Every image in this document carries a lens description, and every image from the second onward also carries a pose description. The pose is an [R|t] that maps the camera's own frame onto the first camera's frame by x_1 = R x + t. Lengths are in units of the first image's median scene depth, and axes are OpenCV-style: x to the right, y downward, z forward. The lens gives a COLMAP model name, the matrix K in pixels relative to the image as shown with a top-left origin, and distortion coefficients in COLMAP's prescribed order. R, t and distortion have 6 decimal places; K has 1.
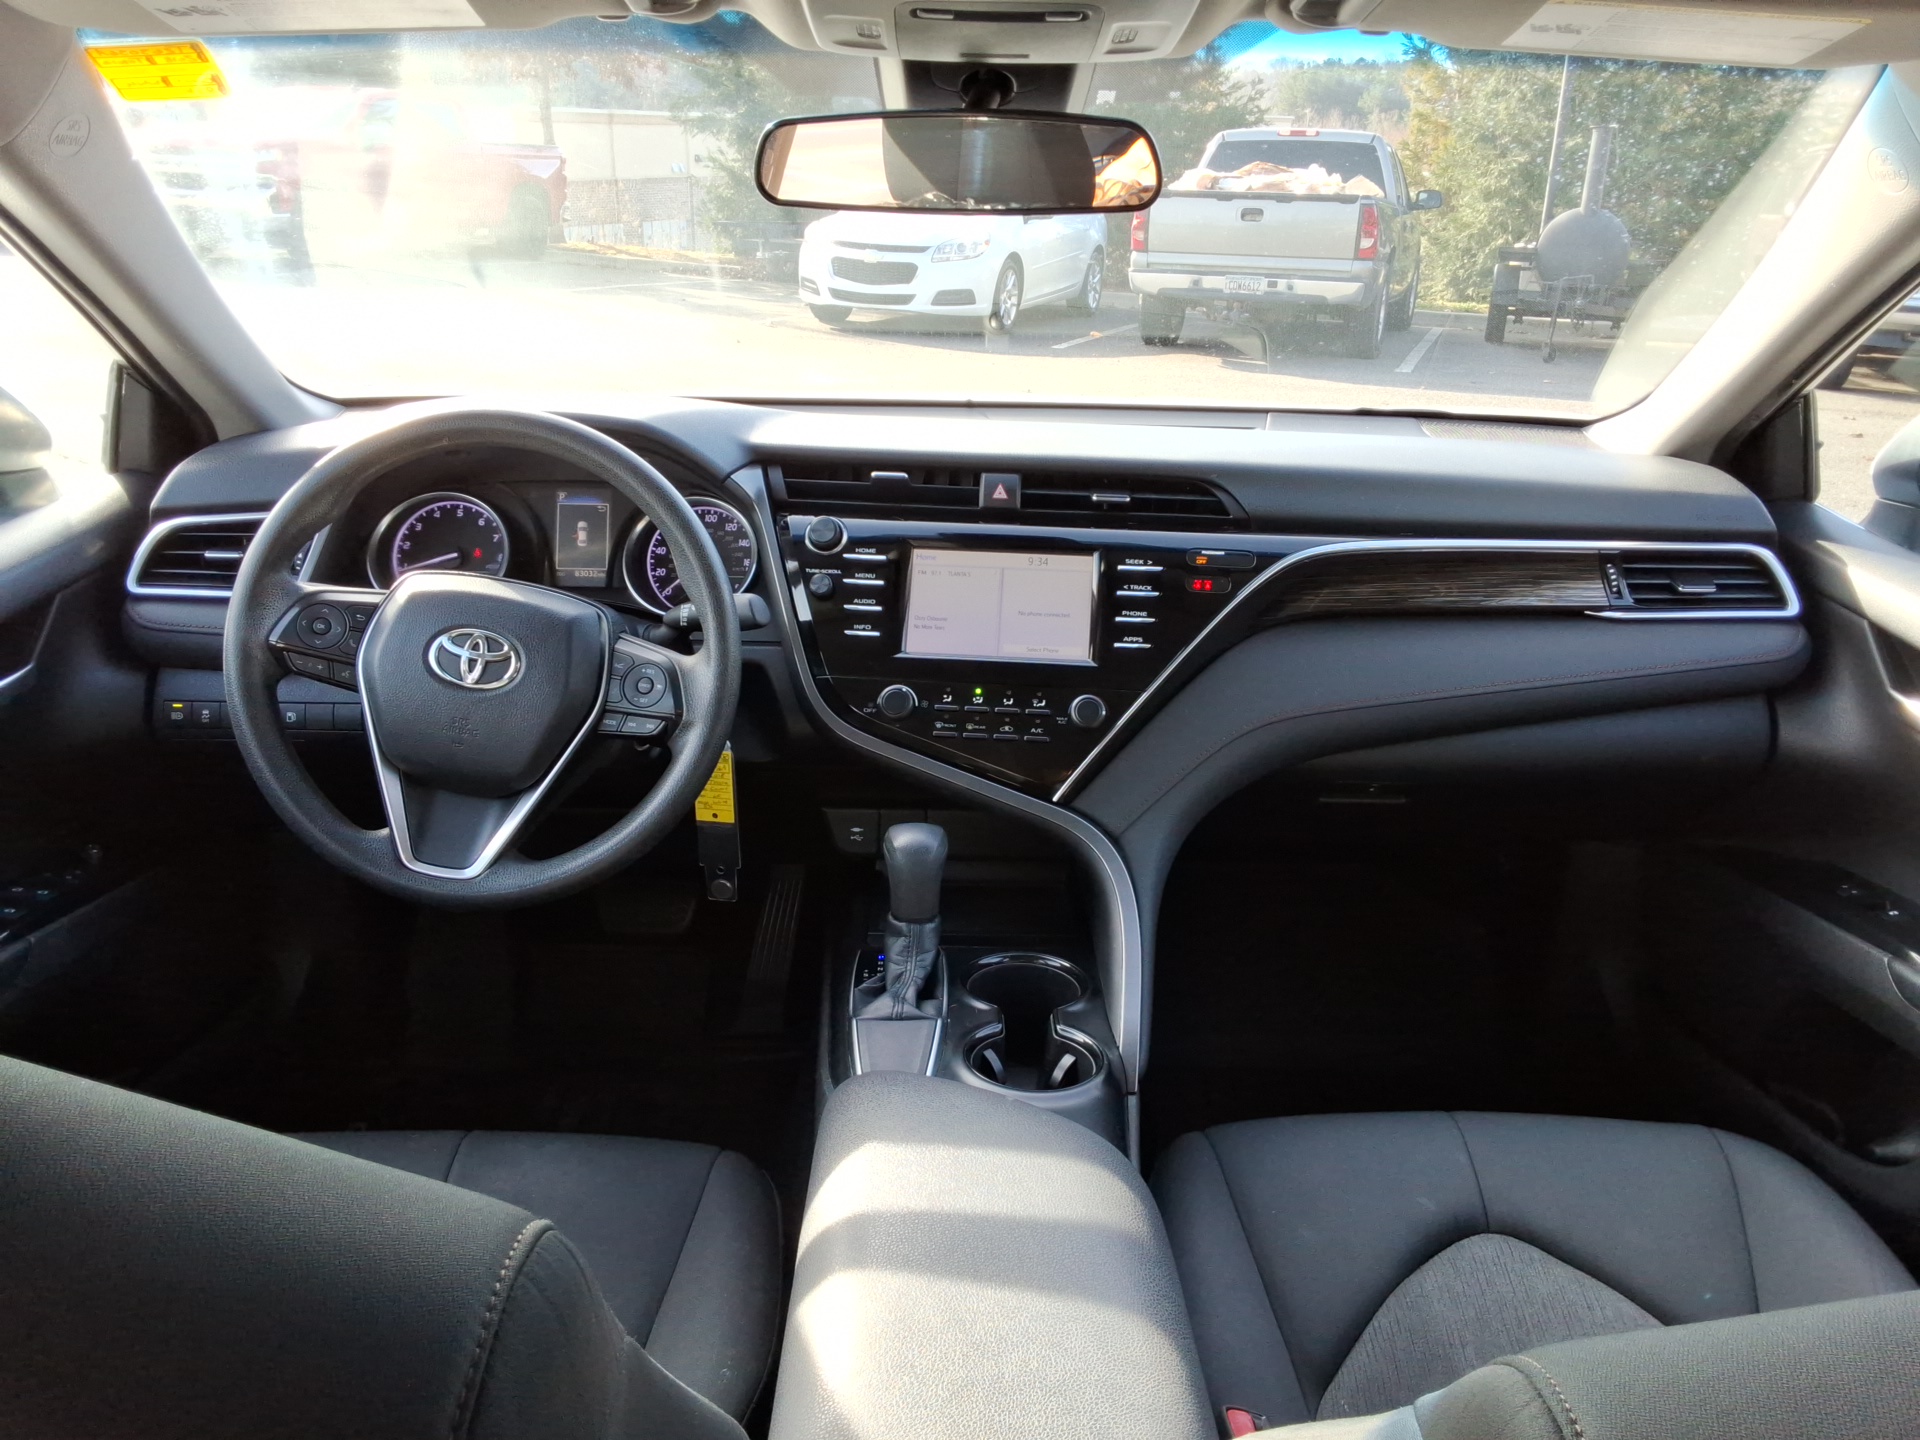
lens RADIAL K [[1536.5, 0, 972.1], [0, 1536.5, 708.4], [0, 0, 1]] dist [0.079976, -0.119398]
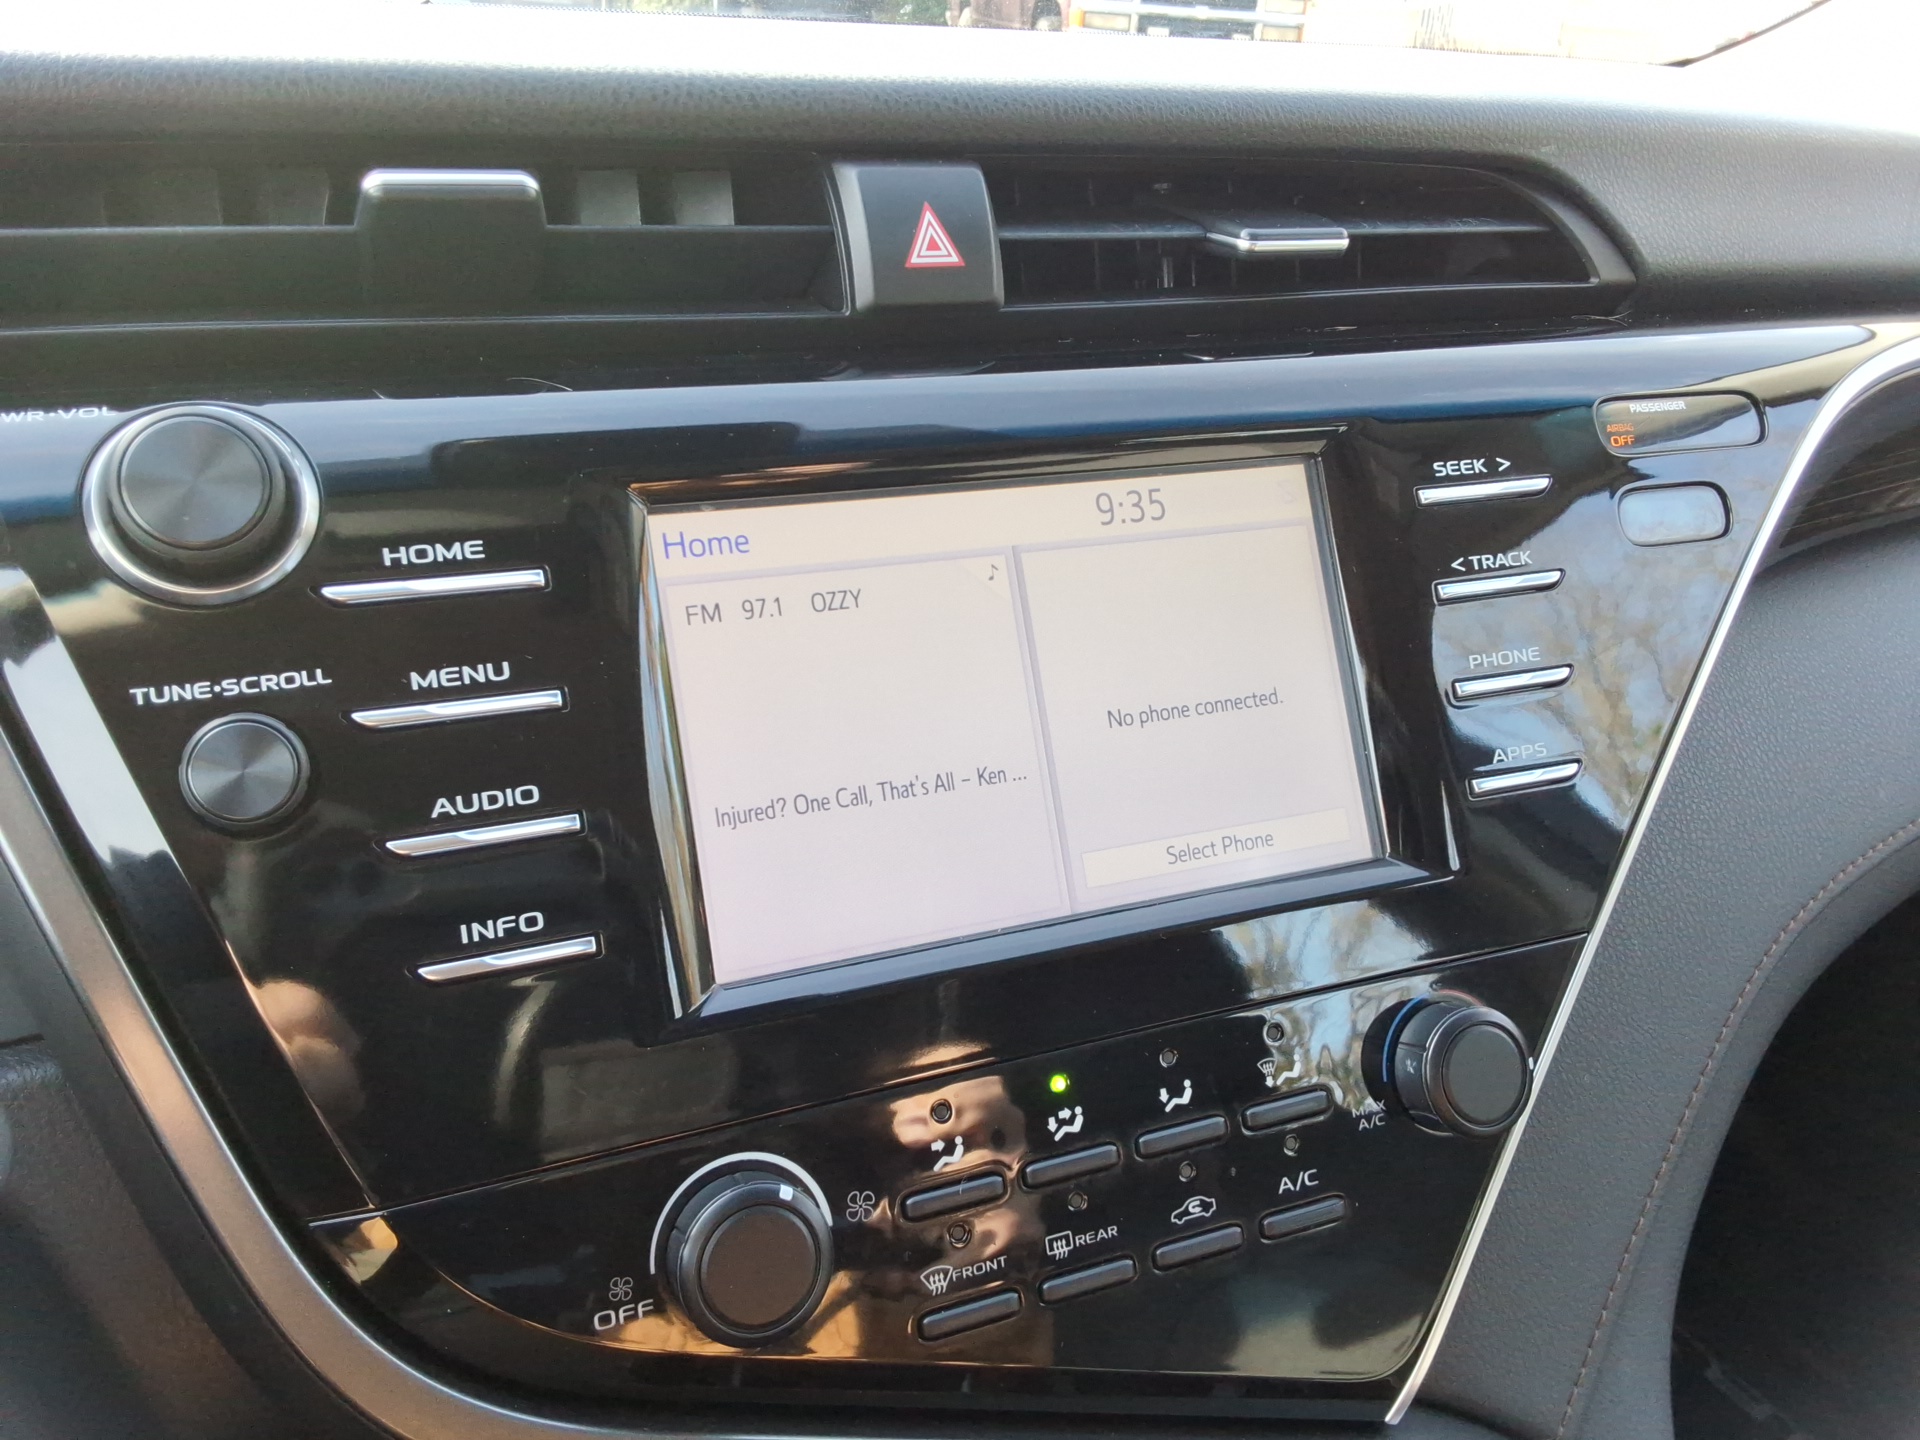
lens RADIAL K [[1536.5, 0, 970.8], [0, 1536.5, 706.2], [0, 0, 1]] dist [0.079976, -0.119398]
pose [[0.879594, -0.180760, 0.440046, -0.101409], [0.117436, 0.978877, 0.167359, -0.109065], [-0.461003, -0.095530, 0.882242, 0.777997]]
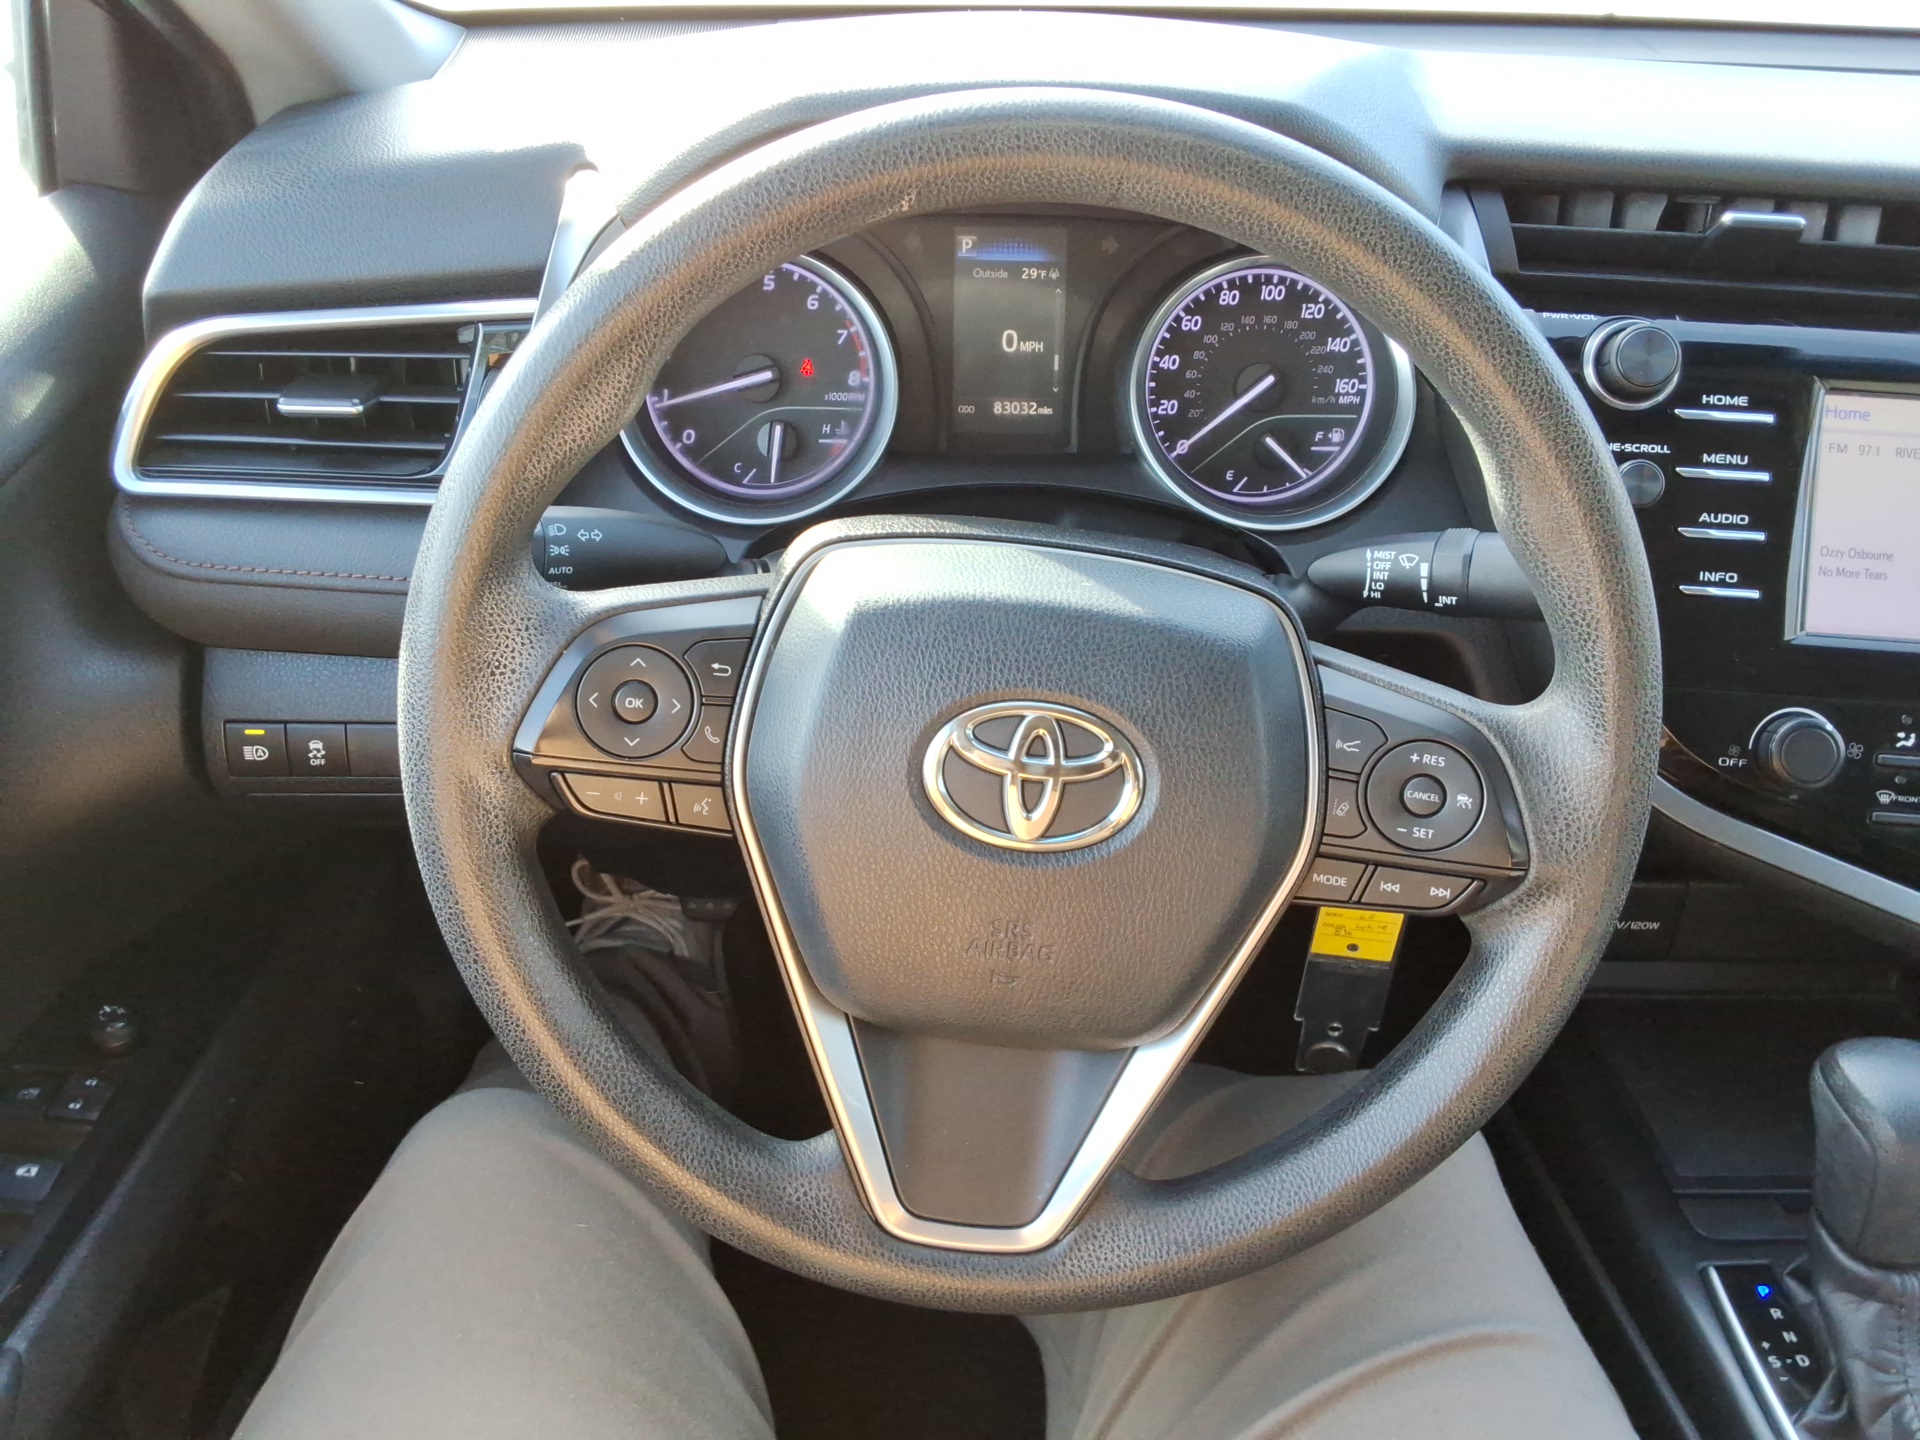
lens RADIAL K [[1536.5, 0, 964.3], [0, 1536.5, 711.0], [0, 0, 1]] dist [0.079976, -0.119398]
pose [[0.999969, 0.001908, 0.007661, -0.295765], [-0.003747, 0.968794, 0.247840, -0.126747], [-0.006949, -0.247861, 0.968771, 0.536814]]
